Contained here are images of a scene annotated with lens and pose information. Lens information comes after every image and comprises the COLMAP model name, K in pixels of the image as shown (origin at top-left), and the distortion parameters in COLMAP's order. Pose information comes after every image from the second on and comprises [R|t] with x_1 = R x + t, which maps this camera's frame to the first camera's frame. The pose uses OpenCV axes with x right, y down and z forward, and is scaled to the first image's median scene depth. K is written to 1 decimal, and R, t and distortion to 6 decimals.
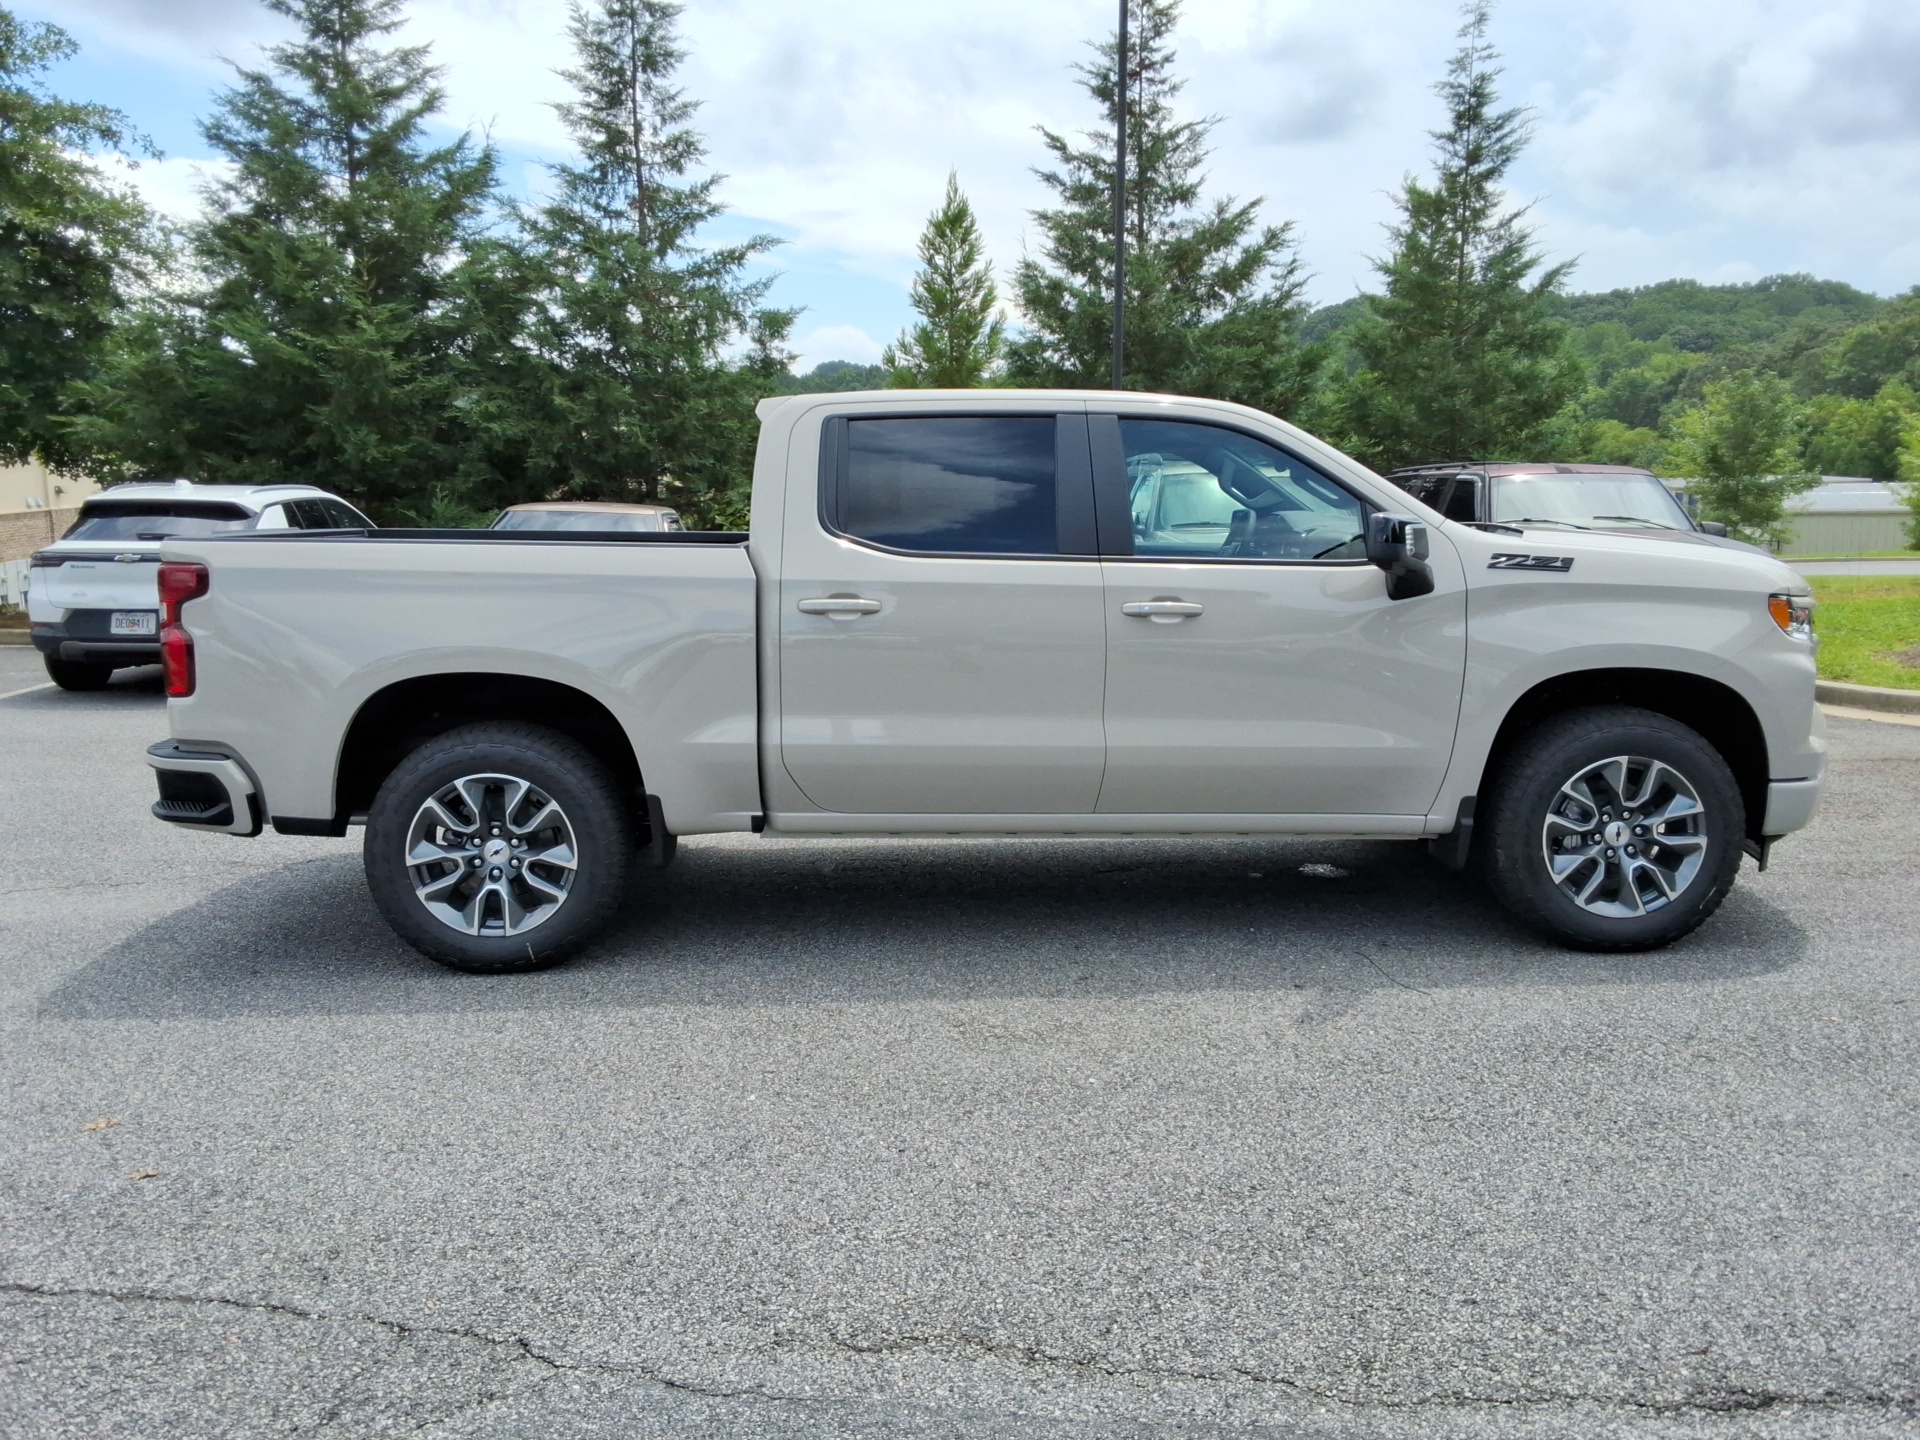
lens RADIAL K [[1528.7, 0, 973.7], [0, 1528.7, 710.9], [0, 0, 1]] dist [0.112545, -0.174108]
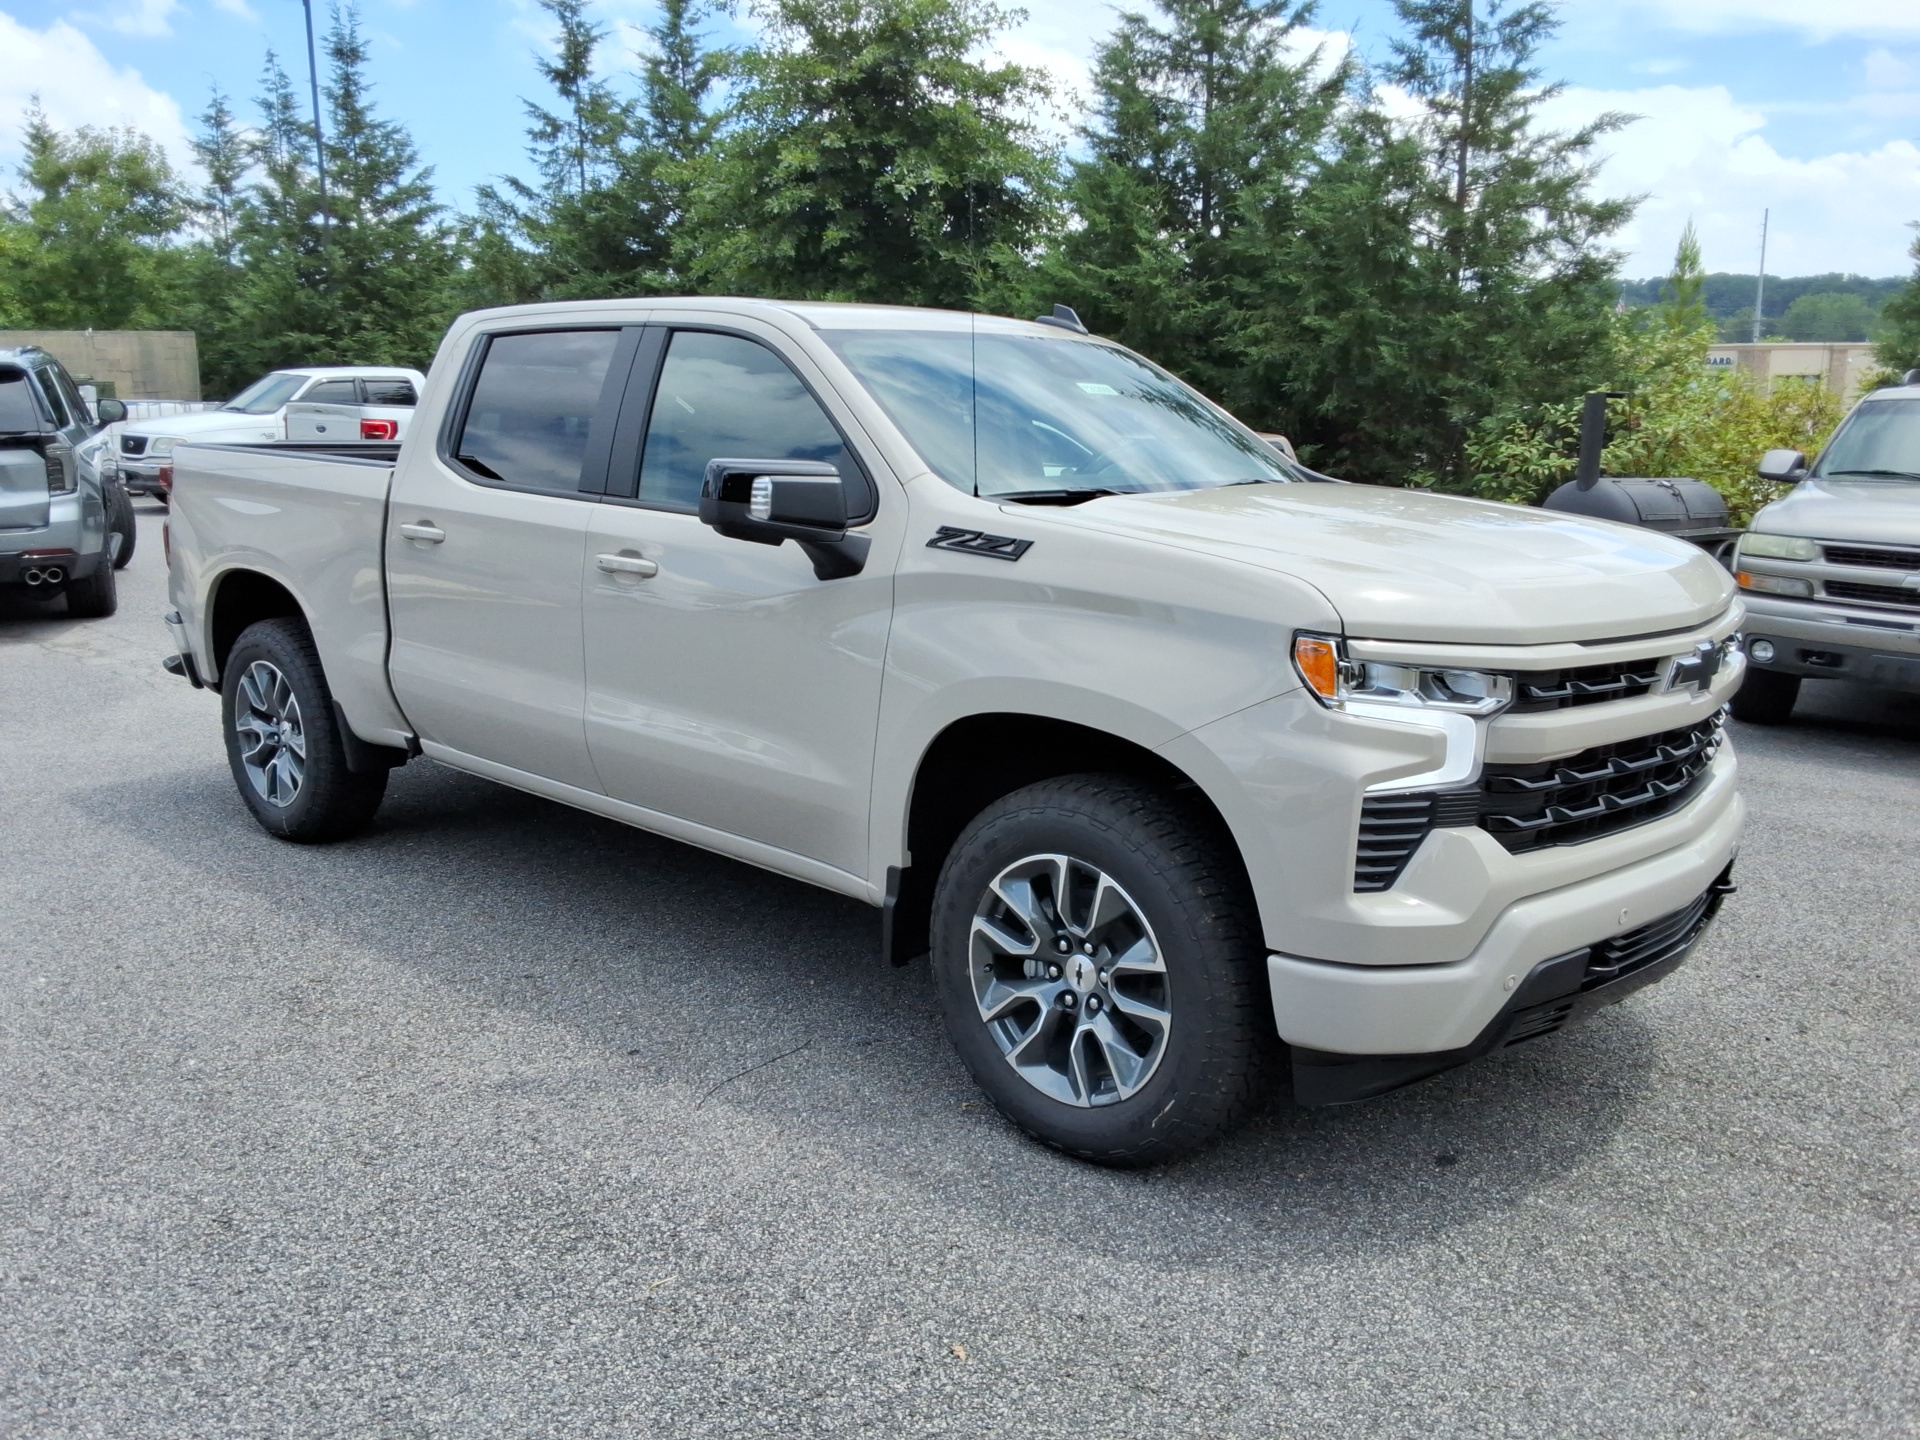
lens RADIAL K [[1528.7, 0, 969.2], [0, 1528.7, 709.6], [0, 0, 1]] dist [0.112545, -0.174108]
pose [[0.721680, 0.144842, -0.676903, 0.801804], [-0.112895, 0.989399, 0.091346, -0.083169], [0.682958, 0.010496, 0.730382, 0.502671]]
